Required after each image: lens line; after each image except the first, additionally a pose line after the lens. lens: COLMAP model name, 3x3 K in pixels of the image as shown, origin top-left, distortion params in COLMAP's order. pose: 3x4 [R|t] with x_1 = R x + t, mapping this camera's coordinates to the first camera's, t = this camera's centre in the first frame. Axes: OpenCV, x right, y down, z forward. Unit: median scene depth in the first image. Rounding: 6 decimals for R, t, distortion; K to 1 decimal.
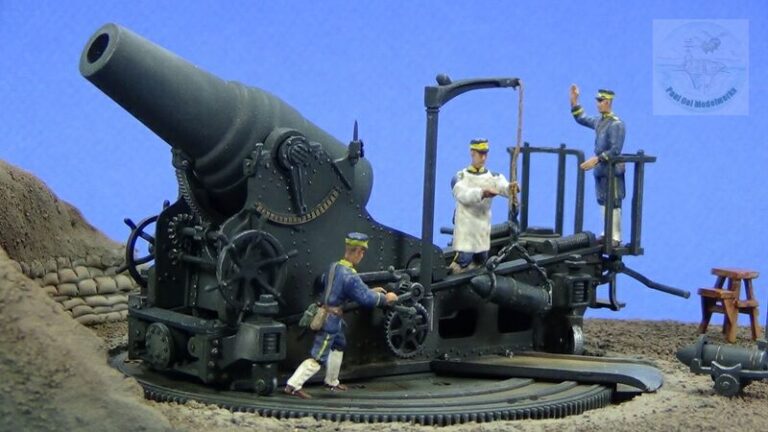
lens RADIAL K [[2047.5, 0, 384.0], [0, 2047.5, 216.0], [0, 0, 1]] dist [-0.080890, -1.045448]
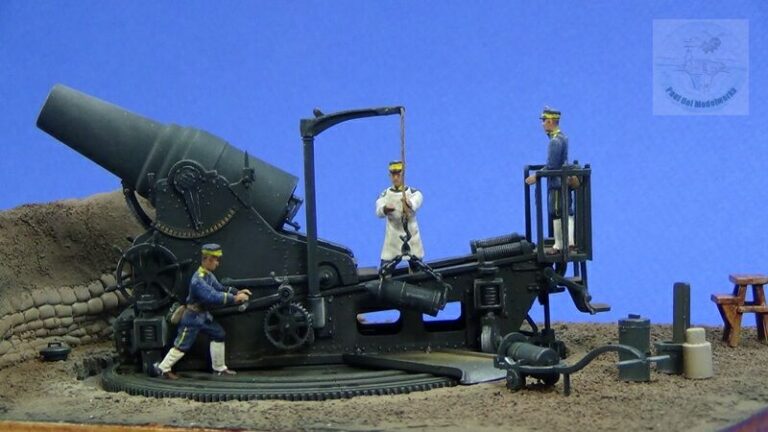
lens RADIAL K [[2047.5, 0, 384.0], [0, 2047.5, 216.0], [0, 0, 1]] dist [-0.080890, -1.045448]
pose [[0.802673, -0.024299, -0.595924, 0.765971], [0.014973, 0.999676, -0.020594, 0.017471], [0.596231, 0.007607, 0.802777, 0.084018]]
